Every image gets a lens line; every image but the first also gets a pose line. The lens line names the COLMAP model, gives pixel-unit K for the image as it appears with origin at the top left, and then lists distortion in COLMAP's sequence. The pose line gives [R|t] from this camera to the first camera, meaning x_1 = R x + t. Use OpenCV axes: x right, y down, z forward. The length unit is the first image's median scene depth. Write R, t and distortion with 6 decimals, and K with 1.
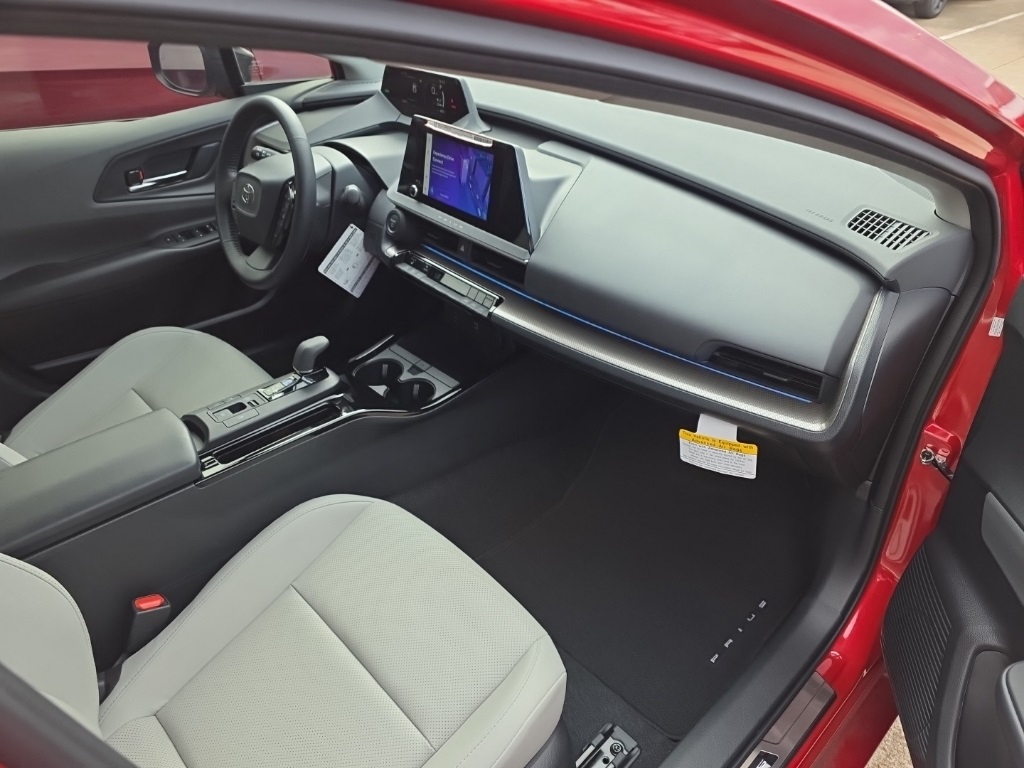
lens RADIAL K [[705.3, 0, 512.0], [0, 705.3, 384.0], [0, 0, 1]] dist [-0.002020, 0.000104]
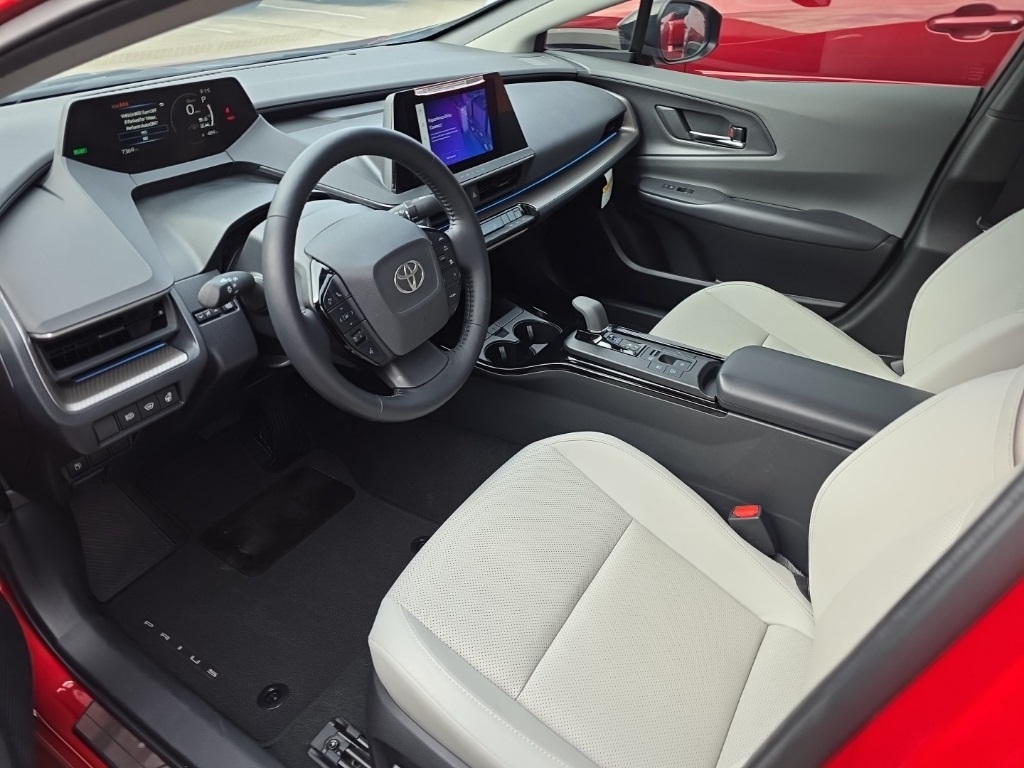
lens RADIAL K [[705.3, 0, 512.0], [0, 705.3, 384.0], [0, 0, 1]] dist [-0.002020, 0.000104]
pose [[-0.254978, -0.525806, 0.811489, -1.111910], [0.514500, 0.636791, 0.574271, -0.605103], [-0.818704, 0.563938, 0.108159, 1.041127]]
